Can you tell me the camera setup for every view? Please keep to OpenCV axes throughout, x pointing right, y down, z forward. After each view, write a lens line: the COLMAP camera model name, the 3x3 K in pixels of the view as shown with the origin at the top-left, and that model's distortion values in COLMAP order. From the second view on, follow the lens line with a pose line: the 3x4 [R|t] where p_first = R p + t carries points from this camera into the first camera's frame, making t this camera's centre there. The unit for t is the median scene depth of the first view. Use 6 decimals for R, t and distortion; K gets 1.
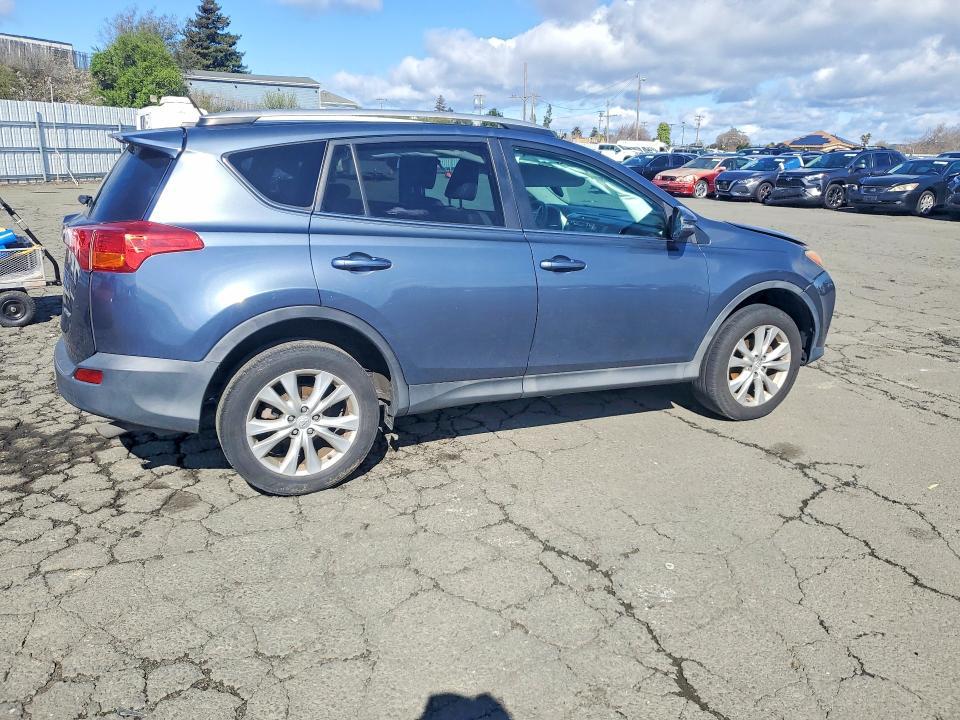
lens RADIAL K [[724.5, 0, 480.0], [0, 724.5, 360.0], [0, 0, 1]] dist [0.006173, 0.000770]
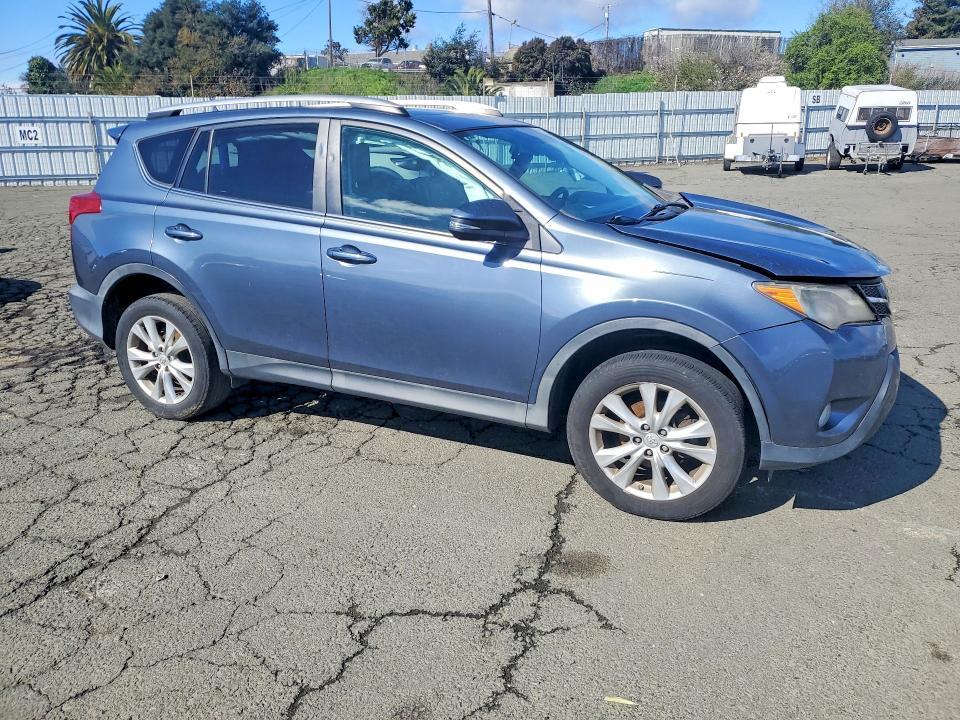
lens RADIAL K [[724.5, 0, 480.0], [0, 724.5, 360.0], [0, 0, 1]] dist [0.006173, 0.000770]
pose [[0.641290, 0.200082, -0.740752, 0.122688], [-0.181948, 0.977522, 0.106517, -0.017410], [0.745414, 0.066470, 0.663280, 0.071068]]
